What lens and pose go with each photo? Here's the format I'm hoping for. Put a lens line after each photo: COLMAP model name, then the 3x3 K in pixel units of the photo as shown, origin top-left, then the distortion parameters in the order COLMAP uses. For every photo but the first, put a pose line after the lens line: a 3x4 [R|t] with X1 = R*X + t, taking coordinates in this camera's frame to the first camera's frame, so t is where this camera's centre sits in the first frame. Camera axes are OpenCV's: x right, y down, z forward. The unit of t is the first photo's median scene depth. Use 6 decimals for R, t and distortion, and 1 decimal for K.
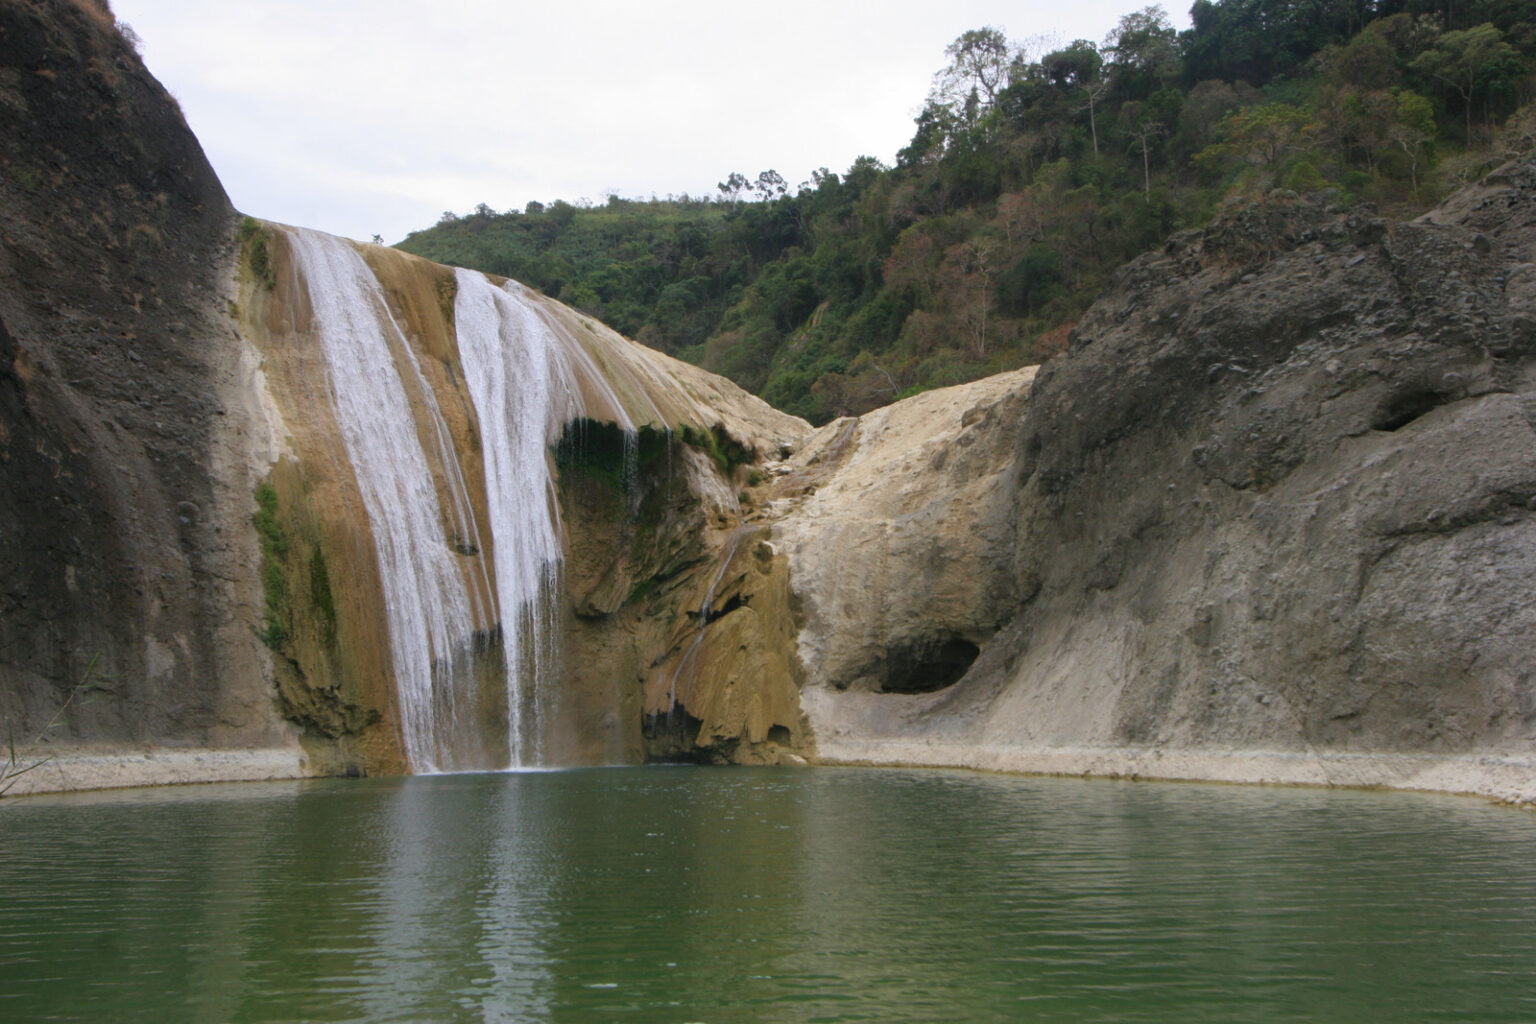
lens RADIAL K [[1259.5, 0, 768.0], [0, 1259.5, 512.0], [0, 0, 1]] dist [-0.136610, 0.006025]
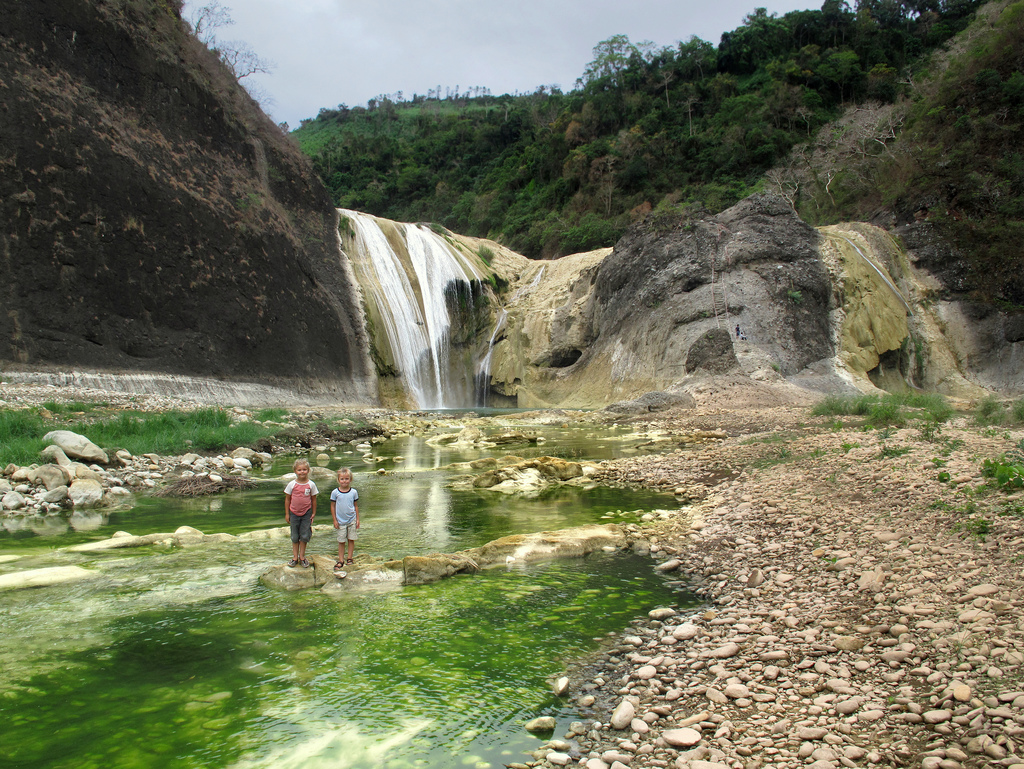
lens RADIAL K [[1004.5, 0, 512.4], [0, 1004.5, 363.3], [0, 0, 1]] dist [0.003778, 0.006864]
pose [[0.999838, -0.012318, 0.013089, -0.035458], [0.010711, 0.993142, 0.116422, -0.152053], [-0.014434, -0.116263, 0.993114, -1.441602]]
